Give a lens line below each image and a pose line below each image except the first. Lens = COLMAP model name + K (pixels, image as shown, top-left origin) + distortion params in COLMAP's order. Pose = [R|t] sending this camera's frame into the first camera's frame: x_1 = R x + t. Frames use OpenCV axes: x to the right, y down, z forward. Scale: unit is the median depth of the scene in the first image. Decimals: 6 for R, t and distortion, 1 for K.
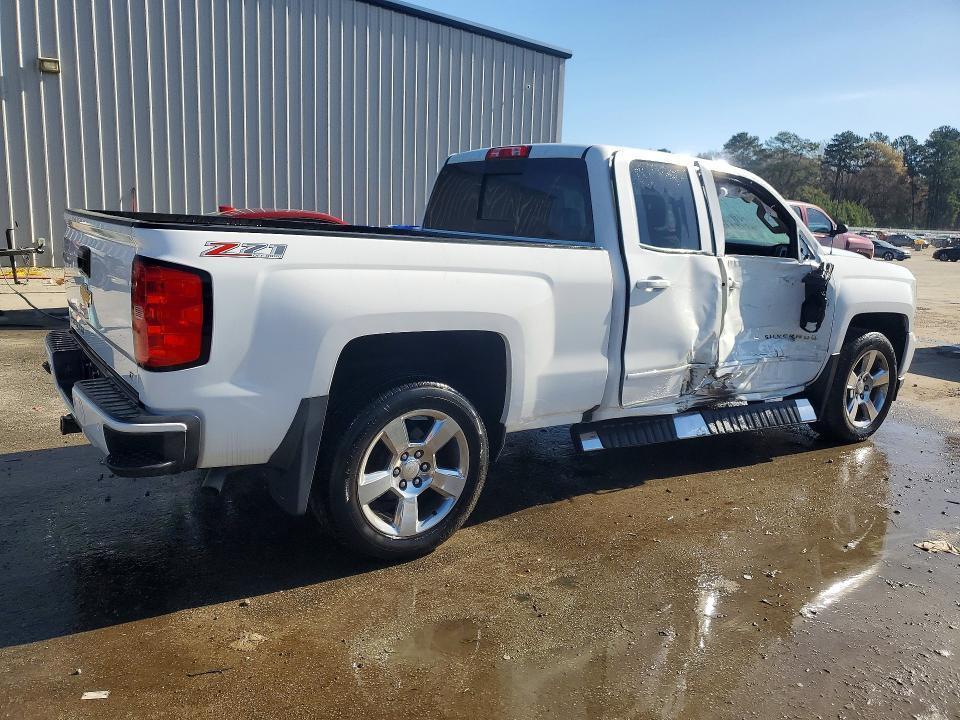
lens RADIAL K [[769.7, 0, 484.2], [0, 769.7, 358.3], [0, 0, 1]] dist [0.004372, -0.007244]
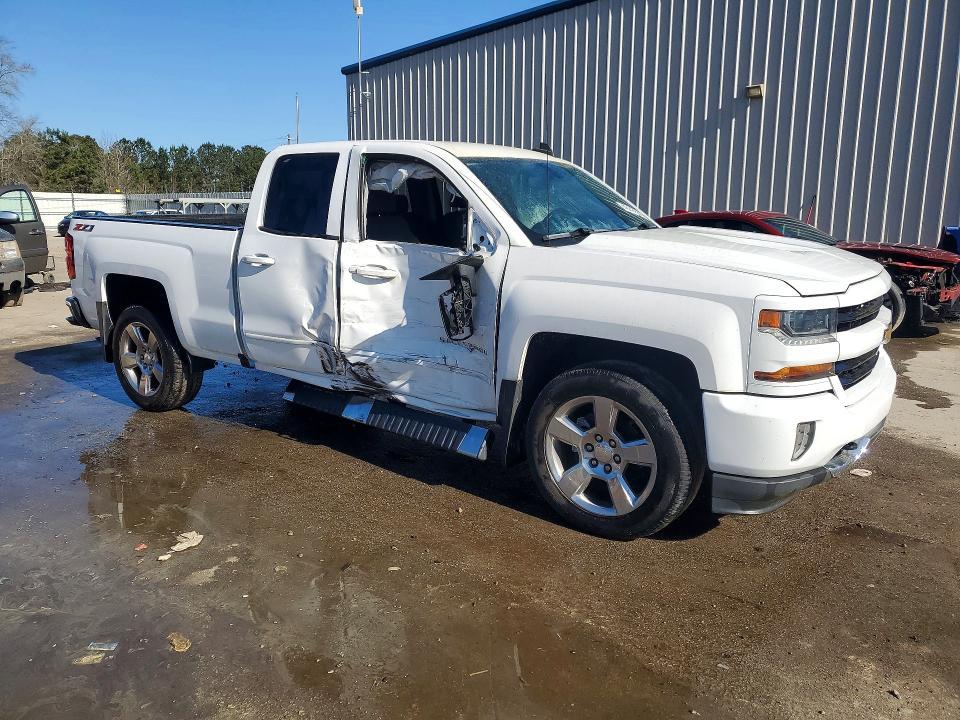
lens RADIAL K [[769.7, 0, 484.2], [0, 769.7, 365.0], [0, 0, 1]] dist [0.004372, -0.007244]
pose [[0.330333, 0.155080, -0.931037, 1.345683], [-0.164787, 0.980736, 0.104892, -0.110764], [0.929368, 0.118773, 0.349525, 0.853316]]
